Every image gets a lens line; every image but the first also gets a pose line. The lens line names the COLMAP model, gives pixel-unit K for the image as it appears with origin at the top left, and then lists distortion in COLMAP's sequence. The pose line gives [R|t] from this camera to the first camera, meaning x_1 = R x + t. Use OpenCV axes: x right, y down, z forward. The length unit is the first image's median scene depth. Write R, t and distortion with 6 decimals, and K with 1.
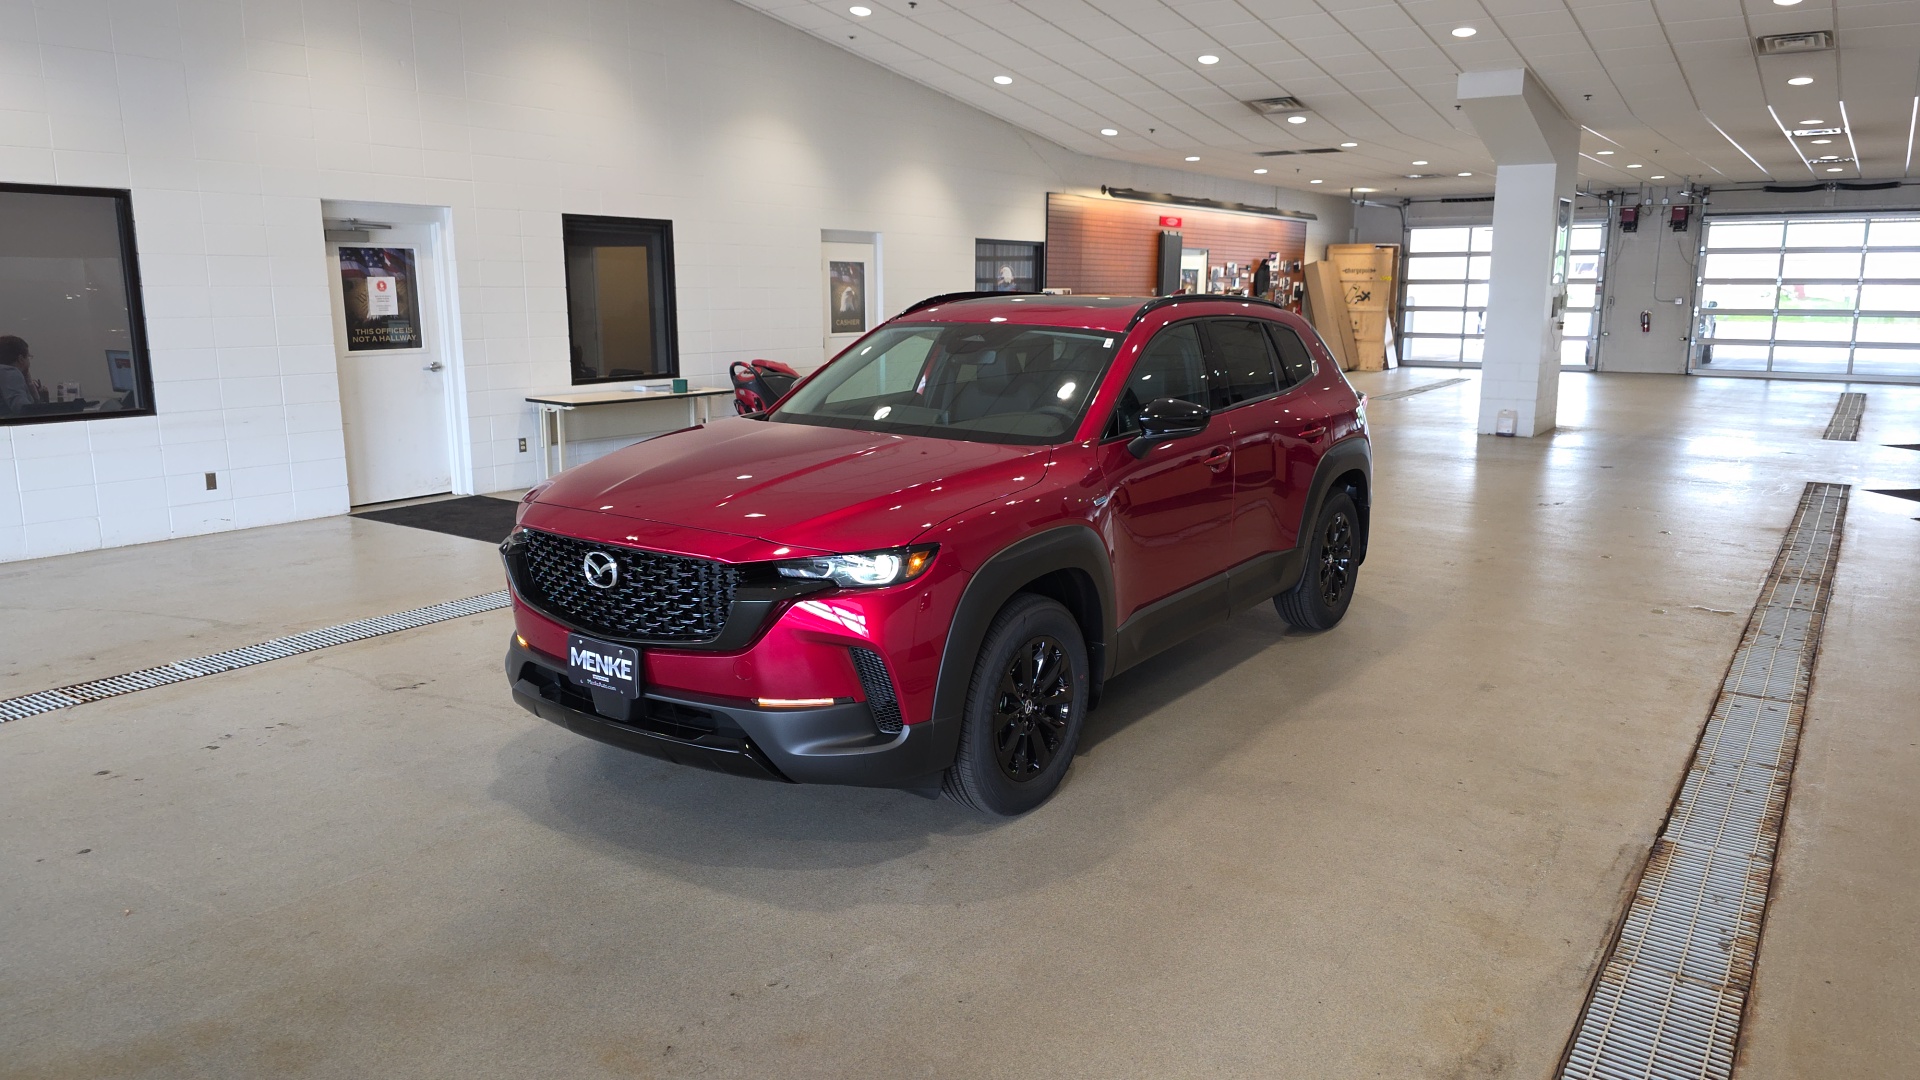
lens RADIAL K [[1292.6, 0, 991.3], [0, 1292.6, 524.8], [0, 0, 1]] dist [0.054632, -0.051154]
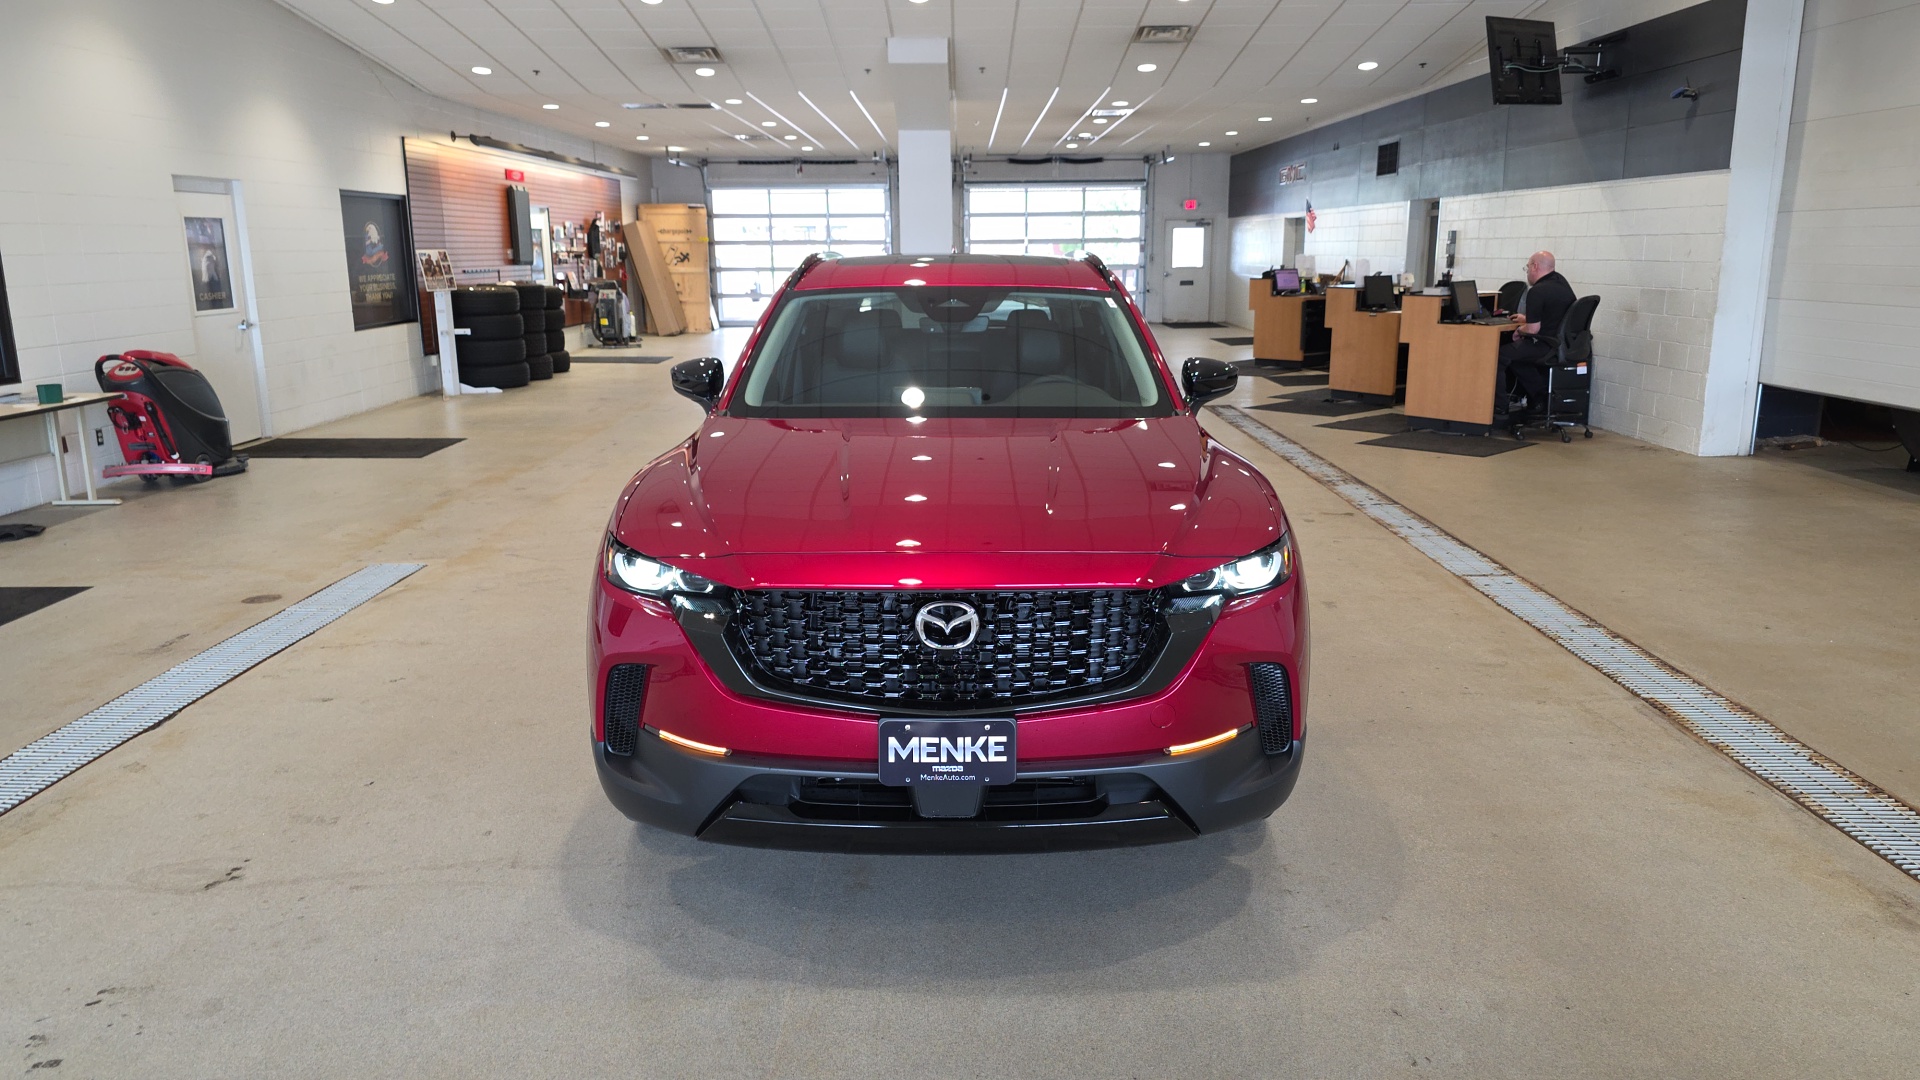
lens RADIAL K [[1292.6, 0, 970.7], [0, 1292.6, 527.9], [0, 0, 1]] dist [0.054632, -0.051154]
pose [[0.823251, -0.131352, 0.552273, -0.214858], [0.114693, 0.991285, 0.064798, -0.020993], [-0.555971, 0.009996, 0.831141, 0.116048]]
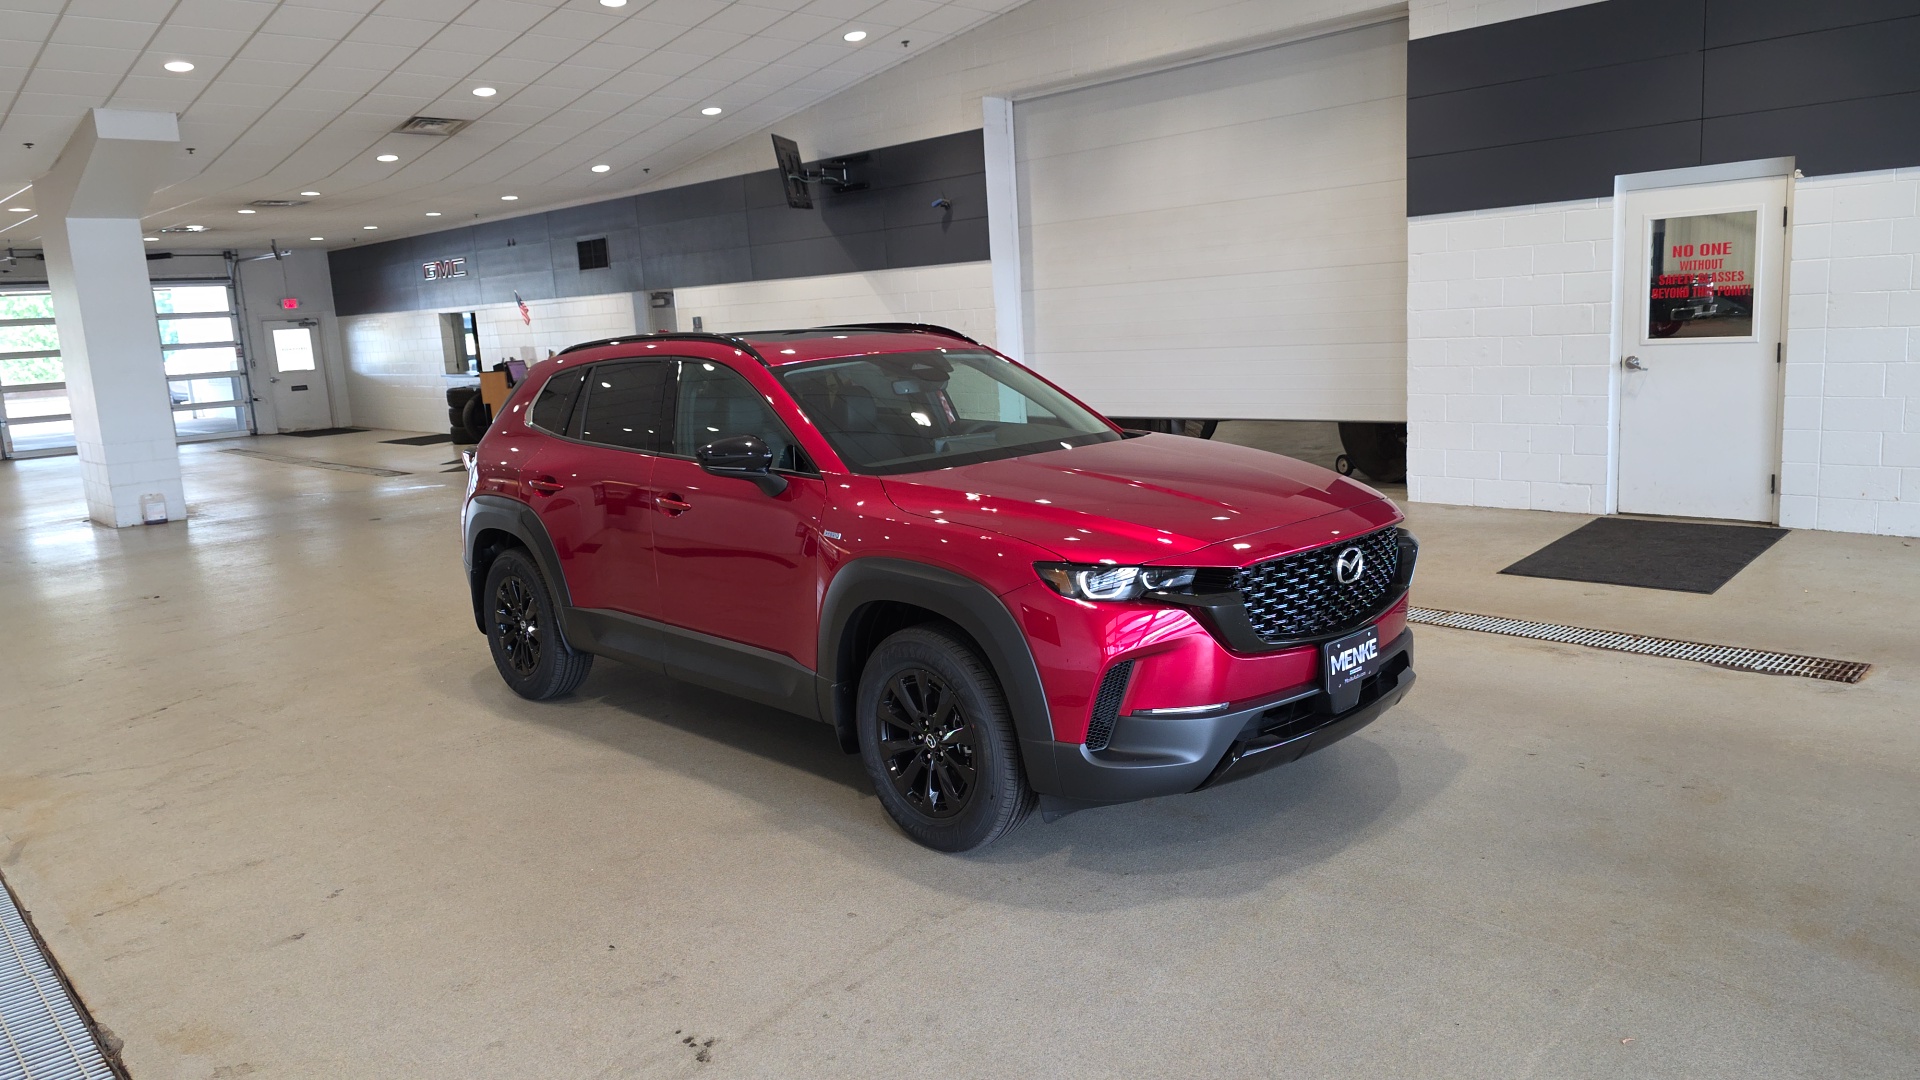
lens RADIAL K [[1292.6, 0, 990.1], [0, 1292.6, 516.1], [0, 0, 1]] dist [0.054632, -0.051154]
pose [[0.187002, -0.170951, 0.967371, -0.418471], [0.233979, 0.964153, 0.125152, -0.062071], [-0.954088, 0.202941, 0.220297, 0.321622]]
